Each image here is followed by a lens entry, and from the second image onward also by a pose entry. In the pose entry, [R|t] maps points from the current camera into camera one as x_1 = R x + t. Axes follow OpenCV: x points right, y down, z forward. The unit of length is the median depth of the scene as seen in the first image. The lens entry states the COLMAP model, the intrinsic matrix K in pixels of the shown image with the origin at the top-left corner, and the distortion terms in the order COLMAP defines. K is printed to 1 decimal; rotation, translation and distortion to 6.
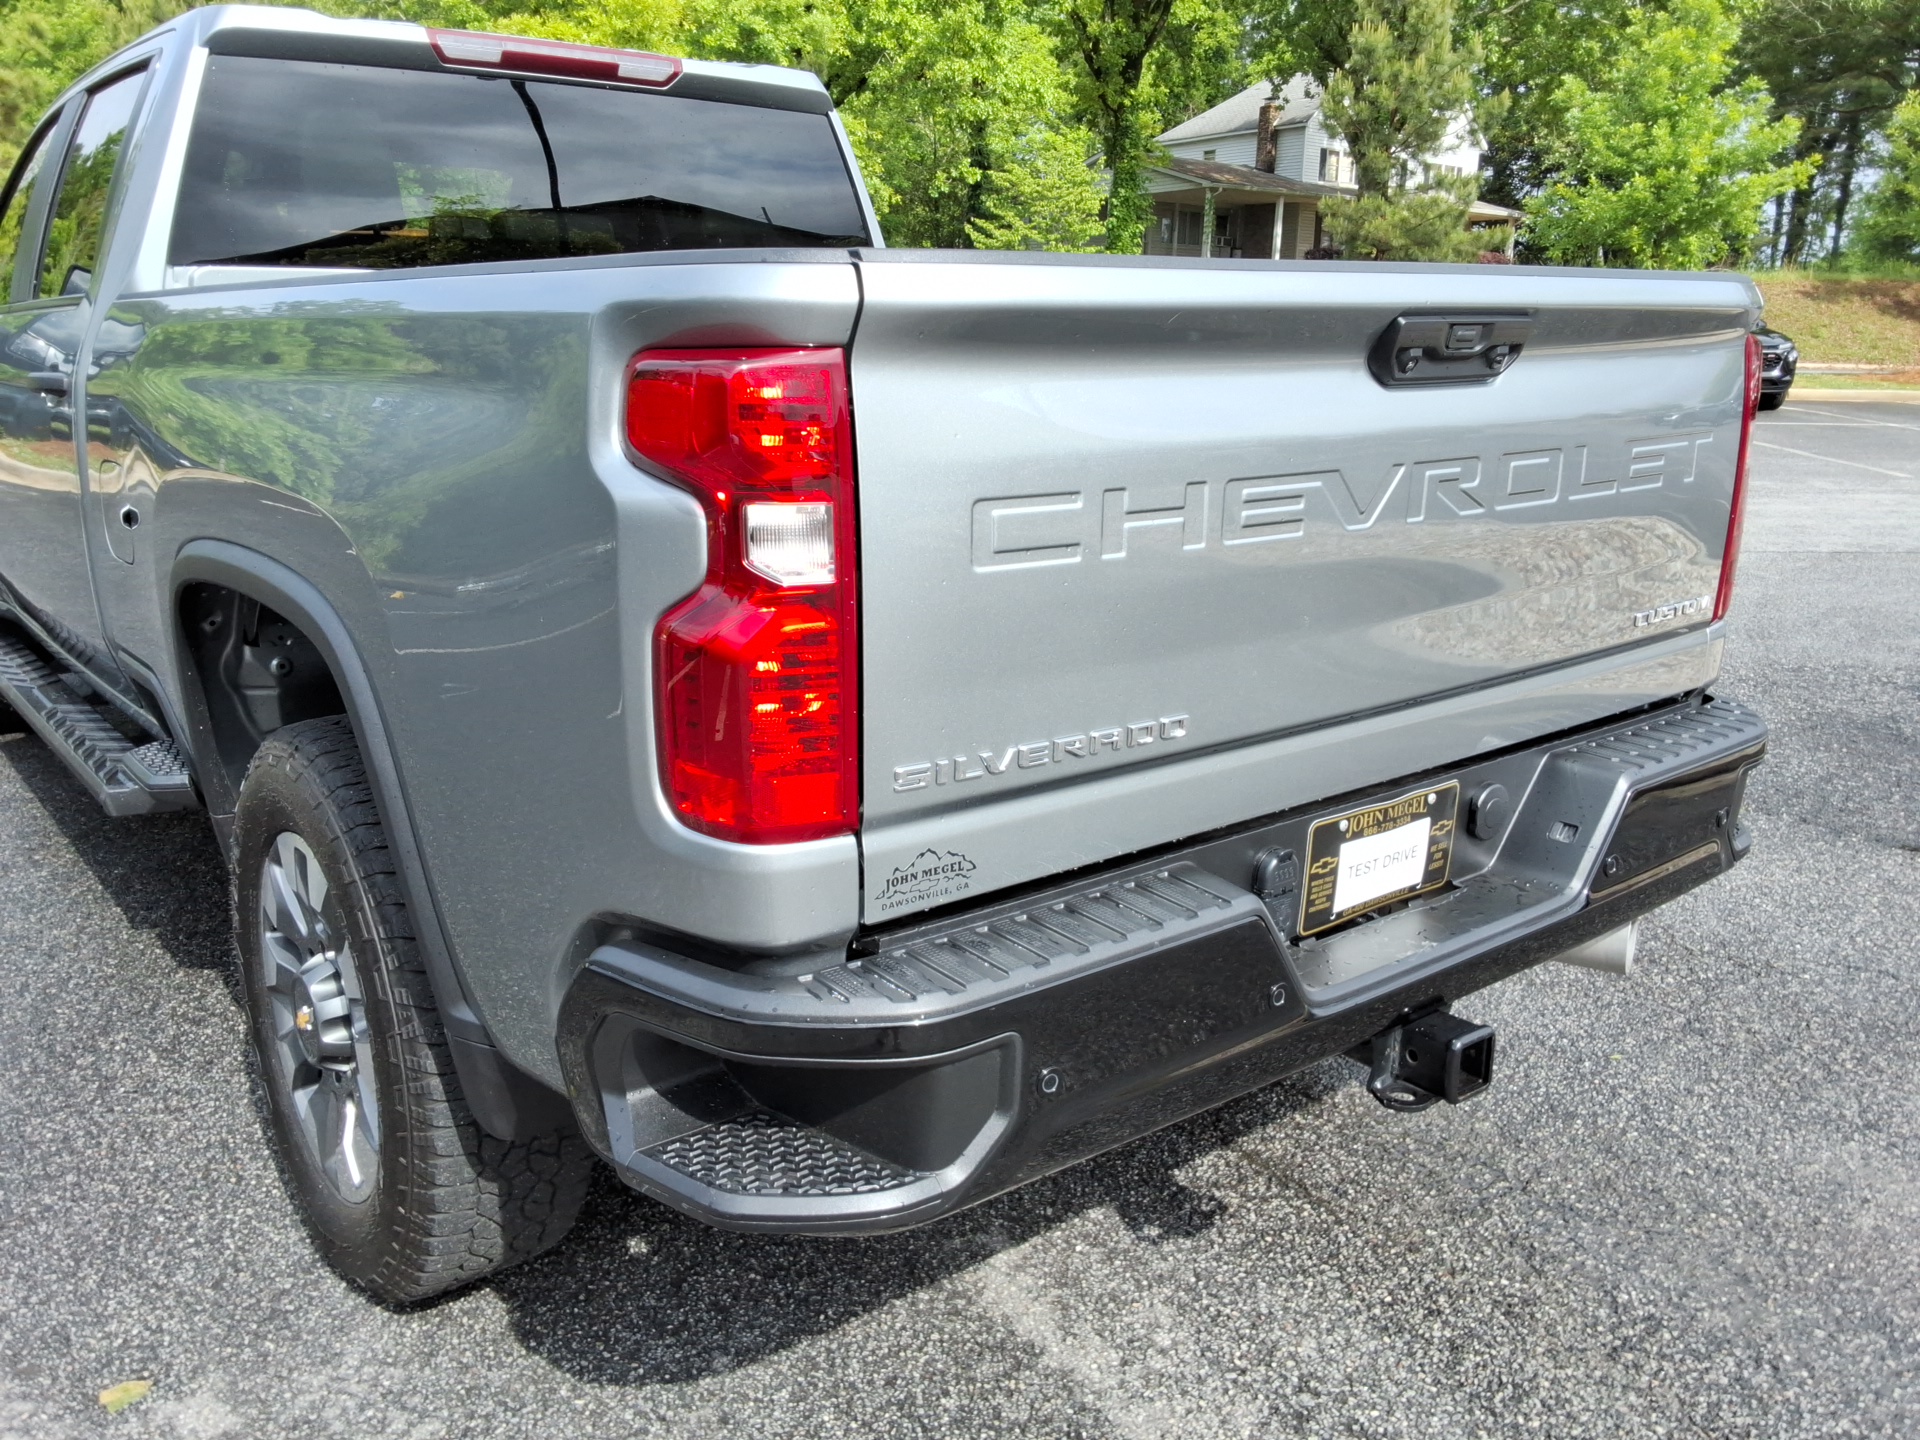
lens RADIAL K [[1544.0, 0, 963.9], [0, 1544.0, 710.9], [0, 0, 1]] dist [0.102169, -0.147782]
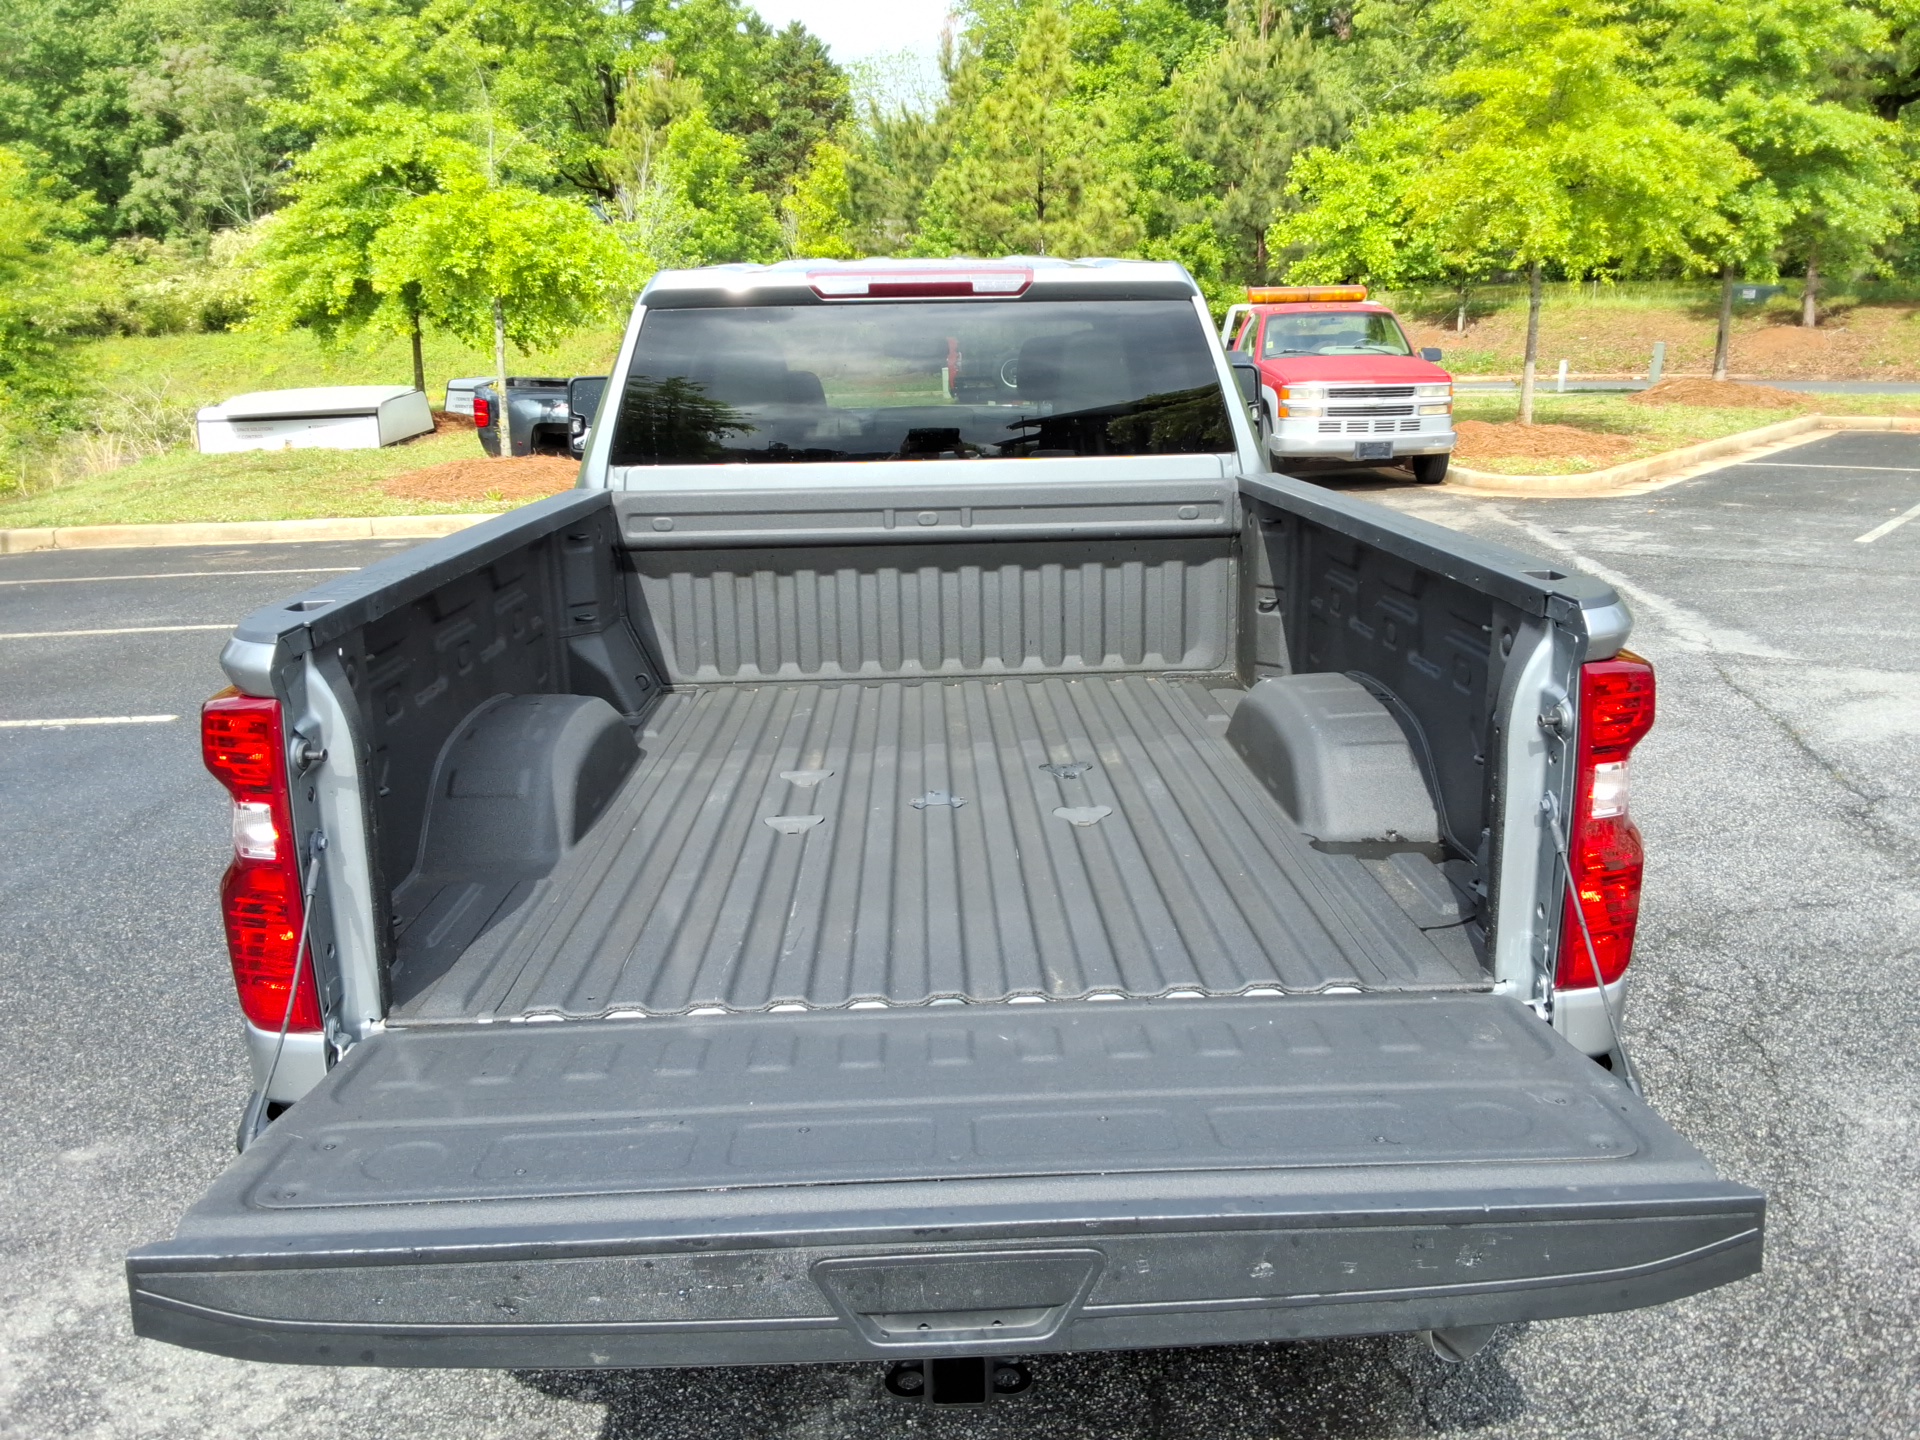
lens RADIAL K [[1528.8, 0, 966.6], [0, 1528.8, 727.9], [0, 0, 1]] dist [0.063022, -0.086594]
pose [[0.800504, 0.128605, -0.585367, 0.071557], [-0.125150, 0.991043, 0.046586, -0.020450], [0.586115, 0.035966, 0.809429, 0.013549]]
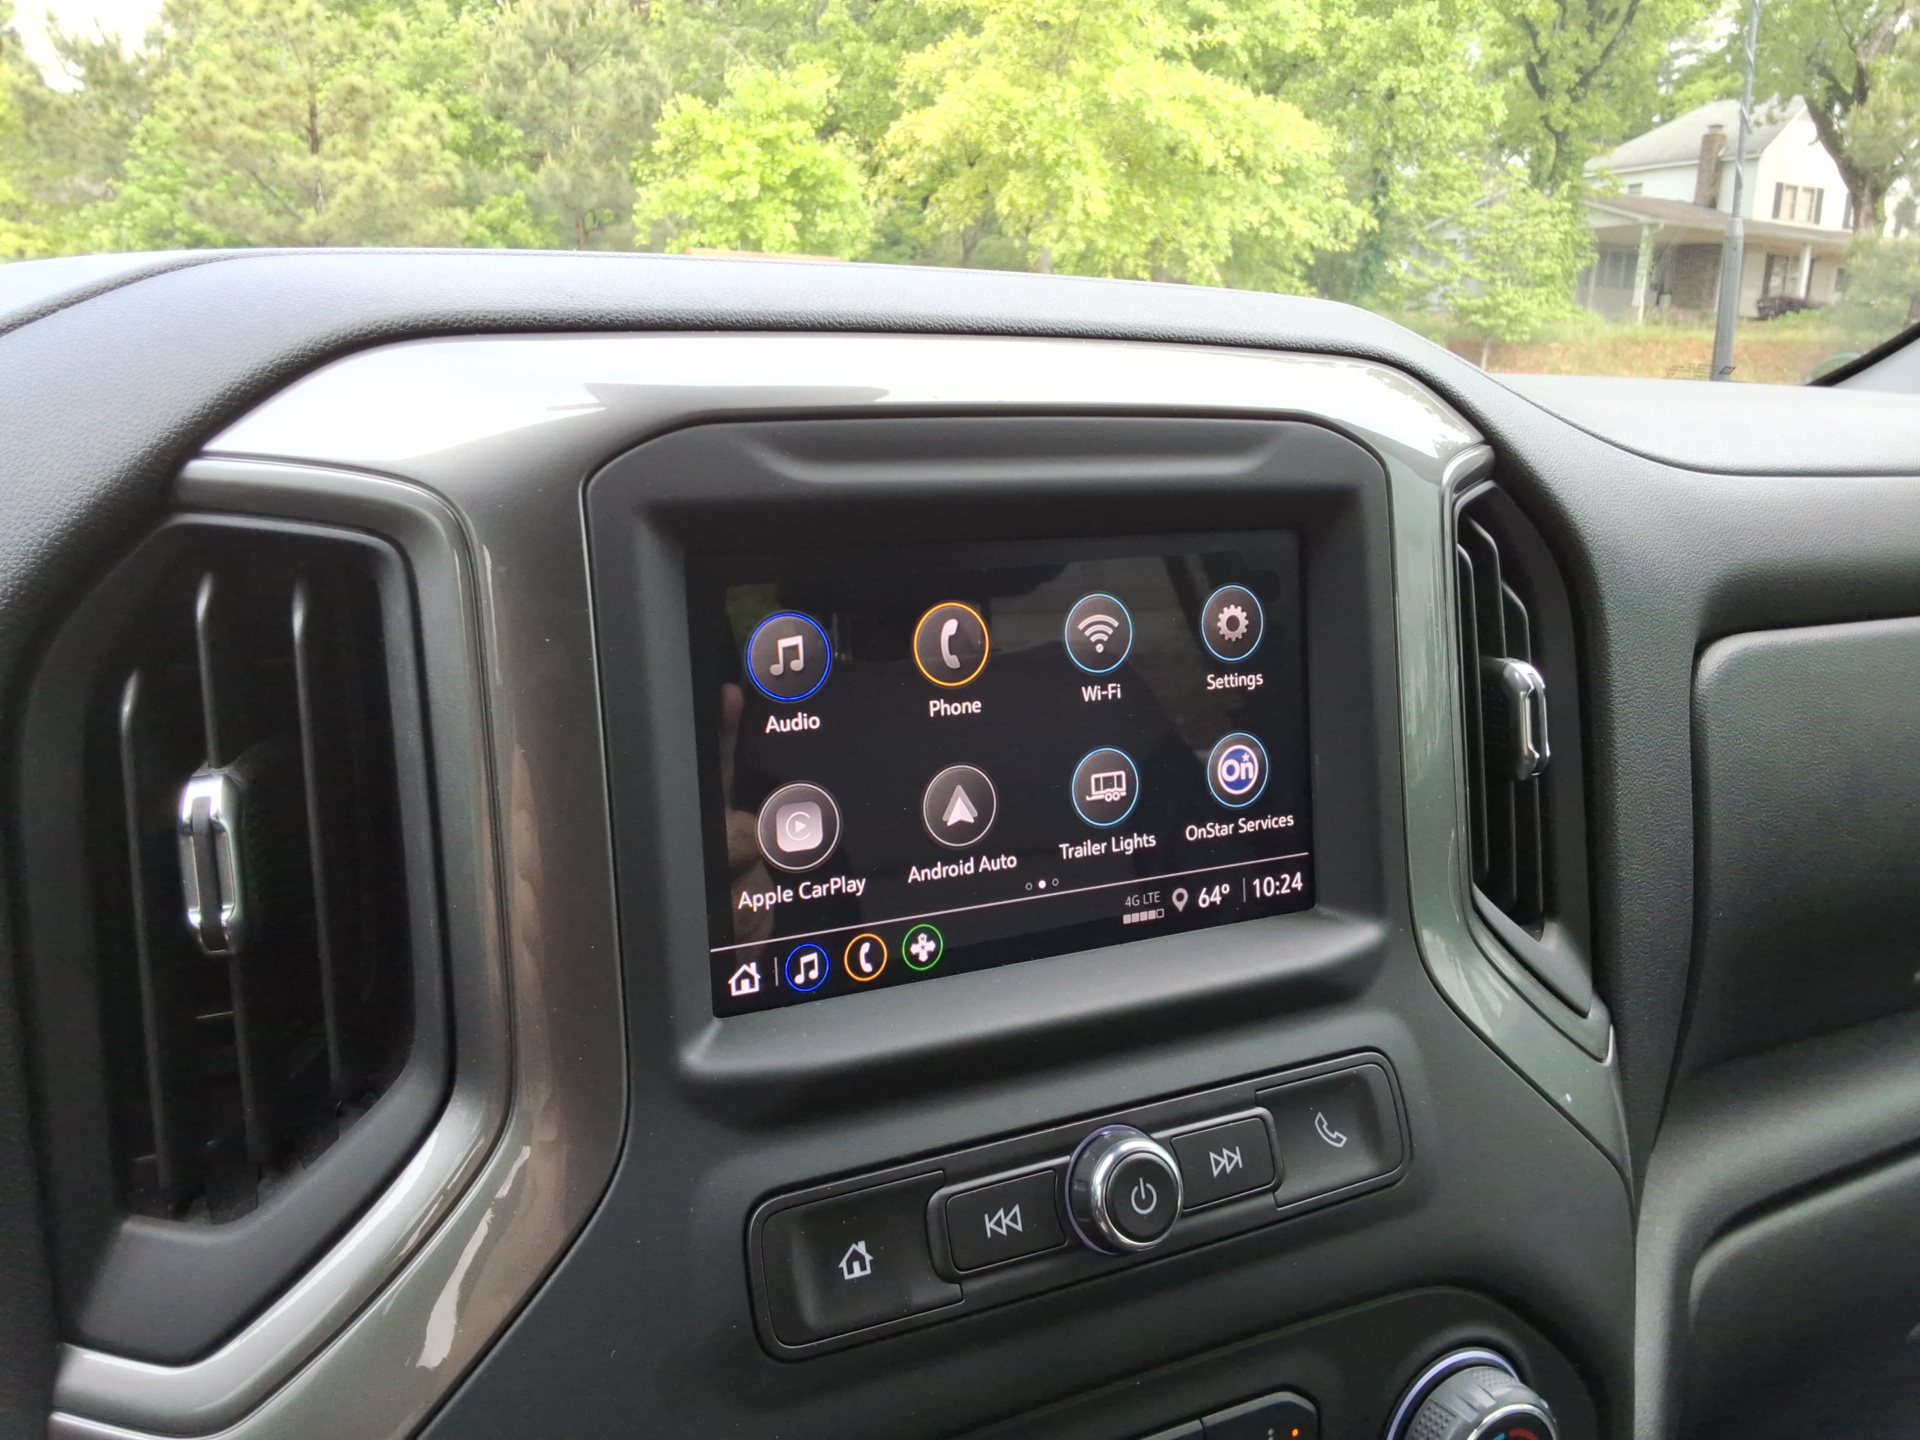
lens RADIAL K [[1553.9, 0, 968.8], [0, 1553.9, 709.4], [0, 0, 1]] dist [0.083663, -0.138614]
pose [[0.981298, 0.061105, -0.182541, -0.088904], [-0.065966, 0.997608, -0.020670, -0.056700], [0.180842, 0.032325, 0.982981, 0.201472]]
